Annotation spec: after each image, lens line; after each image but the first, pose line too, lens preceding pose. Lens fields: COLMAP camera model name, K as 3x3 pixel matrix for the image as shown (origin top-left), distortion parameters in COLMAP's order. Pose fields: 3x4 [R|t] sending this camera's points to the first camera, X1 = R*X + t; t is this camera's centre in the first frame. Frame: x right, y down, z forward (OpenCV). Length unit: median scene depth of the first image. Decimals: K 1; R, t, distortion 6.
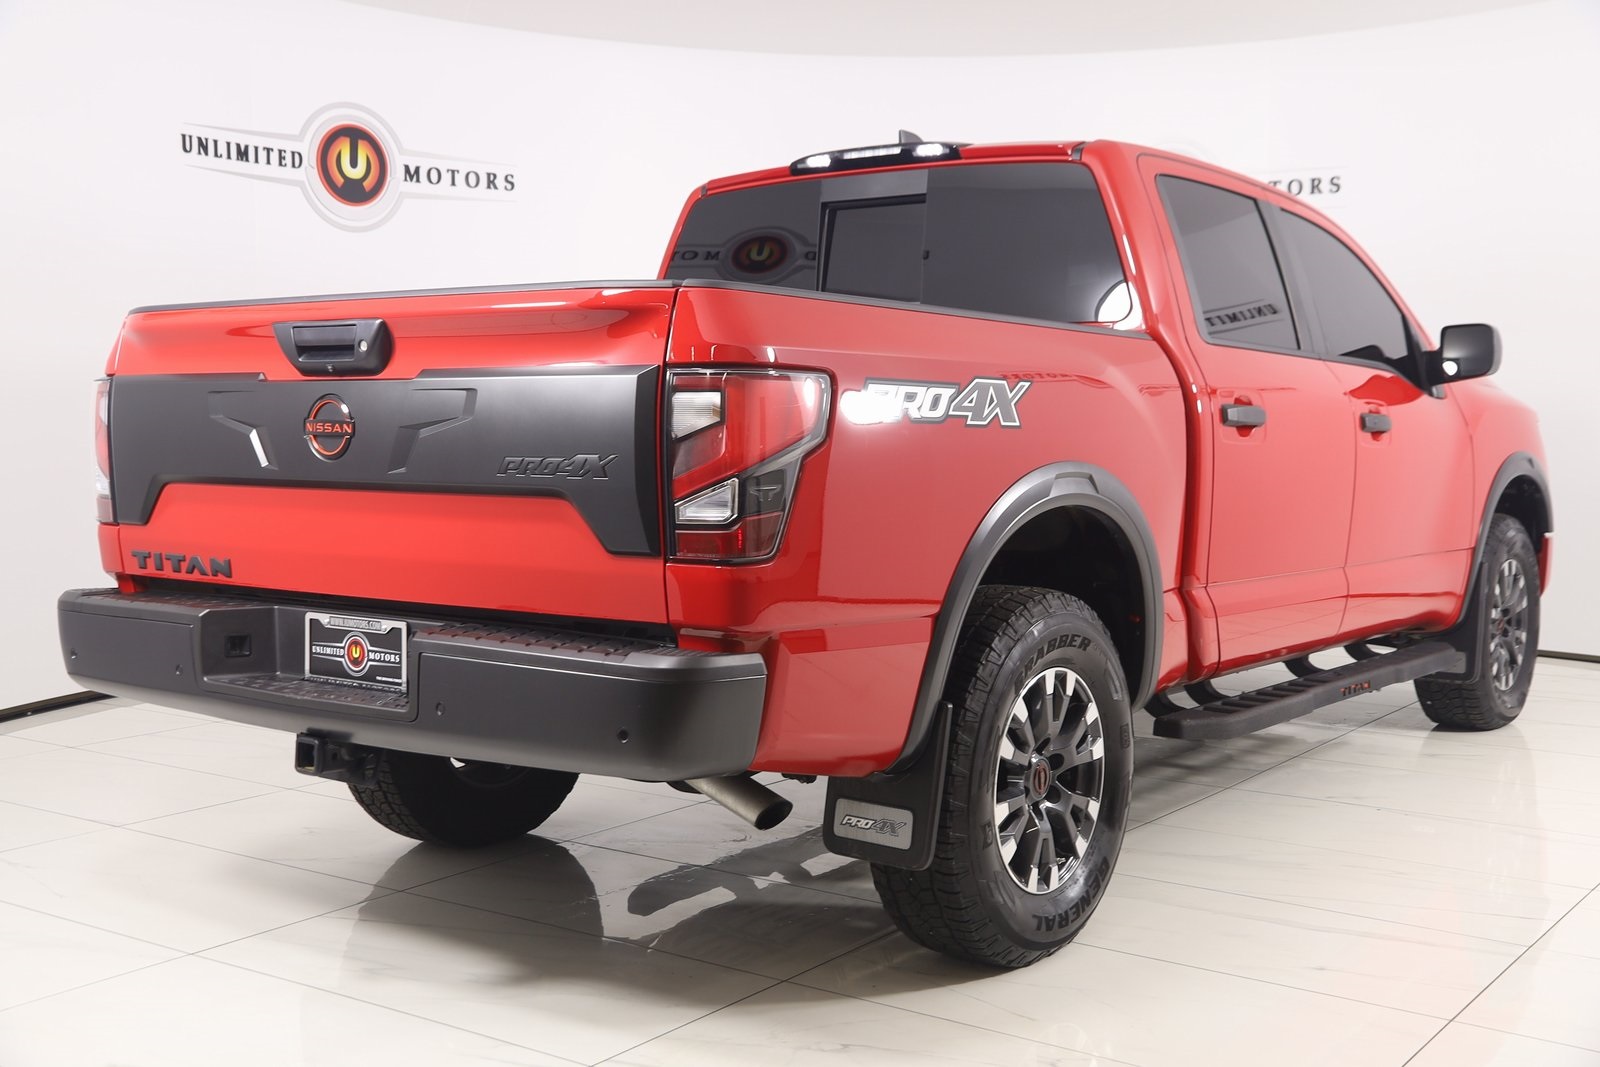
lens RADIAL K [[1747.8, 0, 800.0], [0, 1747.8, 533.5], [0, 0, 1]] dist [-0.033268, 0.285976]
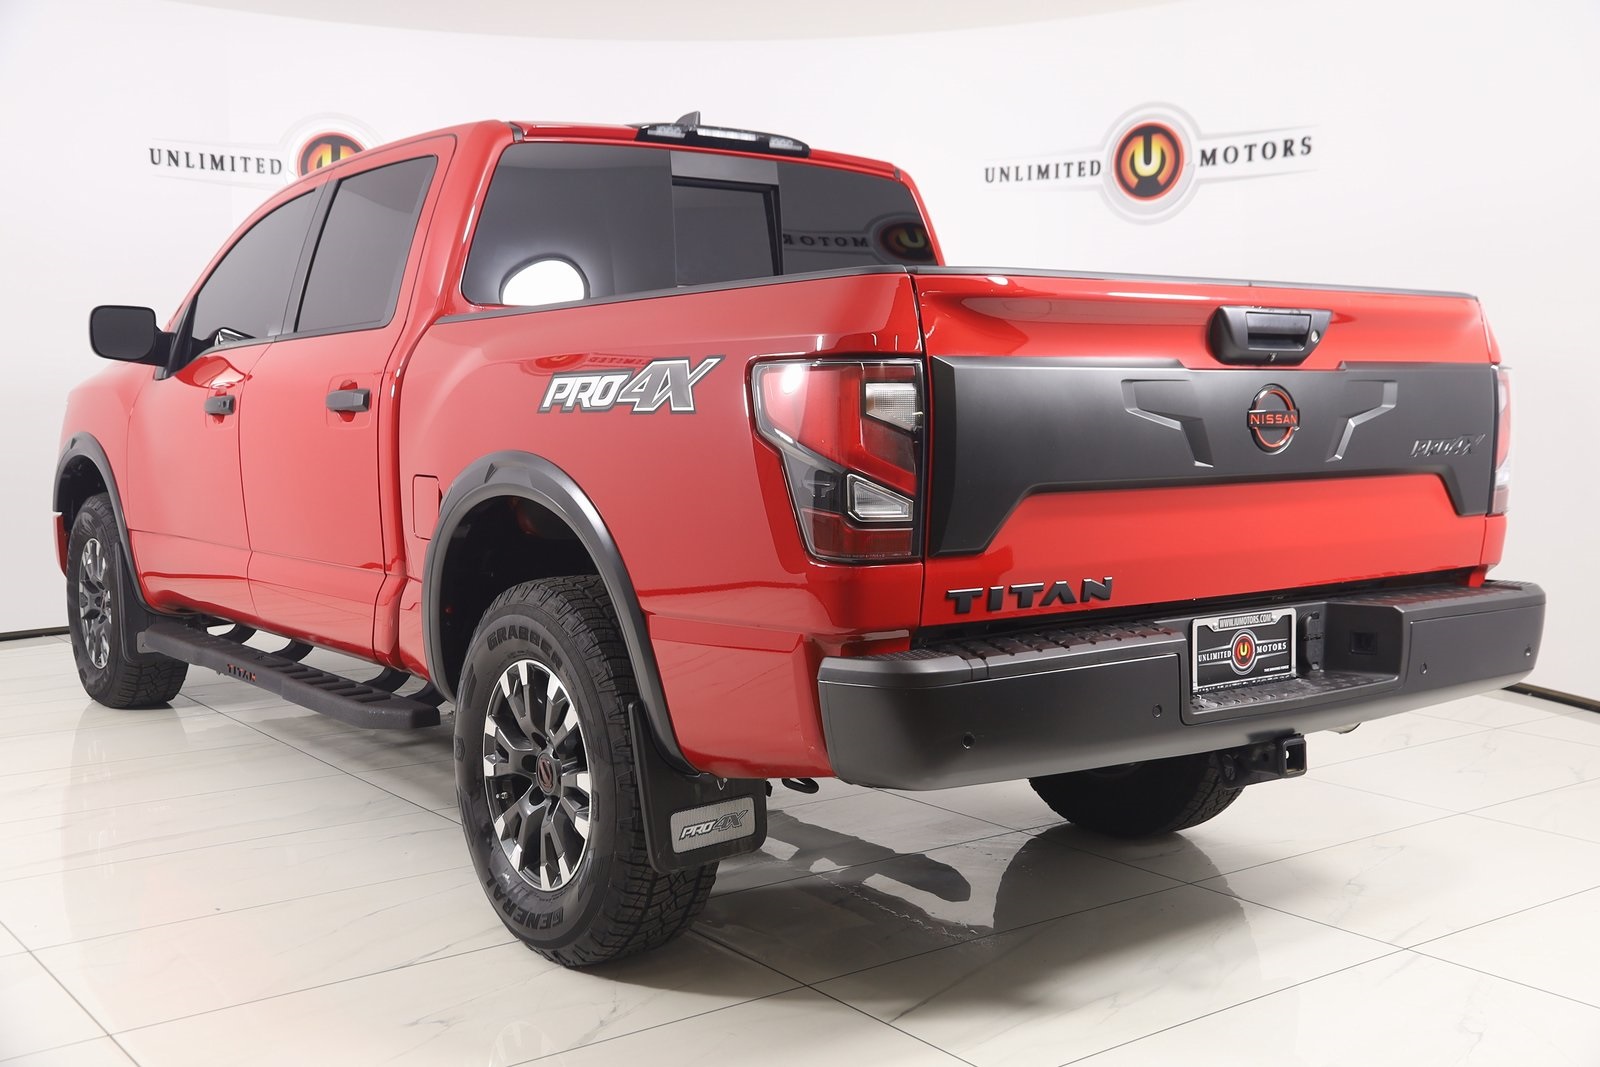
lens RADIAL K [[1747.8, 0, 800.0], [0, 1747.8, 533.5], [0, 0, 1]] dist [-0.033268, 0.285976]
pose [[0.290988, -0.085900, 0.952863, -1.240078], [0.062796, 0.995528, 0.070570, -0.080091], [-0.954664, 0.039301, 0.295081, 0.943225]]
